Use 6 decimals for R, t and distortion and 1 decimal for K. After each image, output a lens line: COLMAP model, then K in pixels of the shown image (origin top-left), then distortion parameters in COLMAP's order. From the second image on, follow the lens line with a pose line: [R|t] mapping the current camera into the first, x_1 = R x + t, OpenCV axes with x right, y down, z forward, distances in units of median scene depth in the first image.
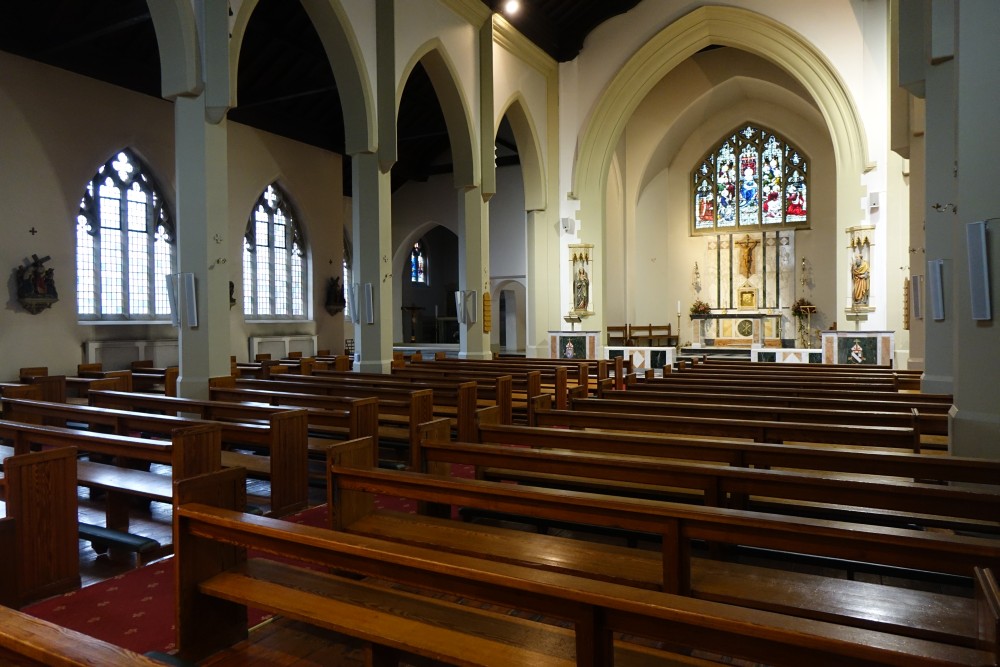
lens RADIAL K [[684.0, 0, 493.9], [0, 684.0, 332.6], [0, 0, 1]] dist [-0.002167, -0.005308]
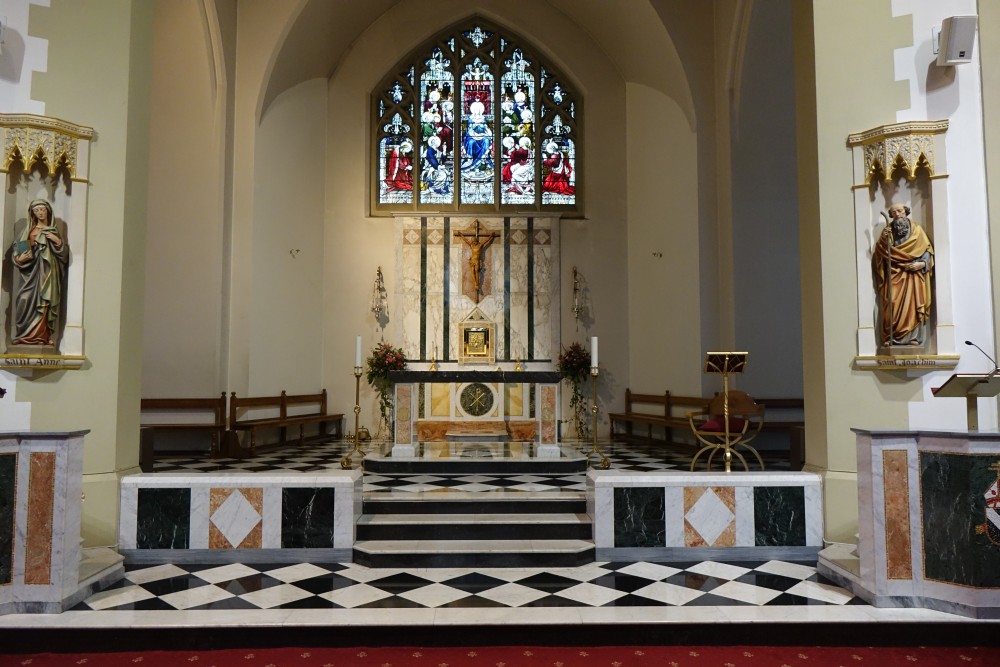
lens RADIAL K [[684.0, 0, 496.2], [0, 684.0, 332.7], [0, 0, 1]] dist [-0.002167, -0.005308]
pose [[0.864970, 0.040759, 0.500166, 0.125776], [0.000949, 0.996561, -0.082852, -0.013871], [-0.501823, 0.072139, 0.861957, 0.550866]]
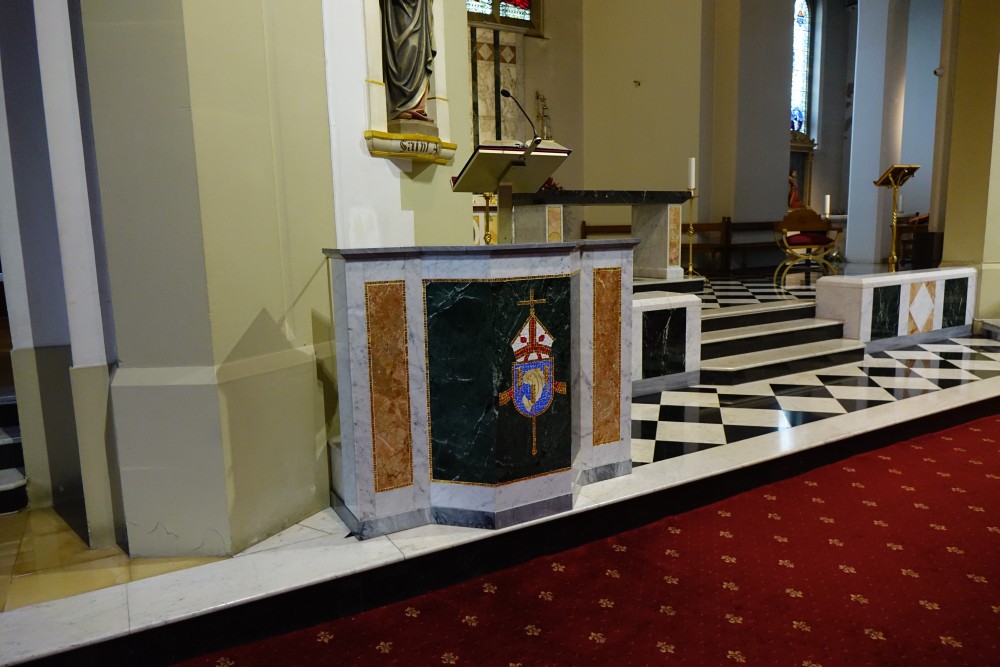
lens RADIAL K [[684.0, 0, 499.8], [0, 684.0, 332.9], [0, 0, 1]] dist [-0.002167, -0.005308]
pose [[0.517147, -0.134245, 0.845303, -0.017872], [0.035805, 0.990151, 0.135345, -0.002725], [-0.855147, -0.039727, 0.516861, 0.731913]]
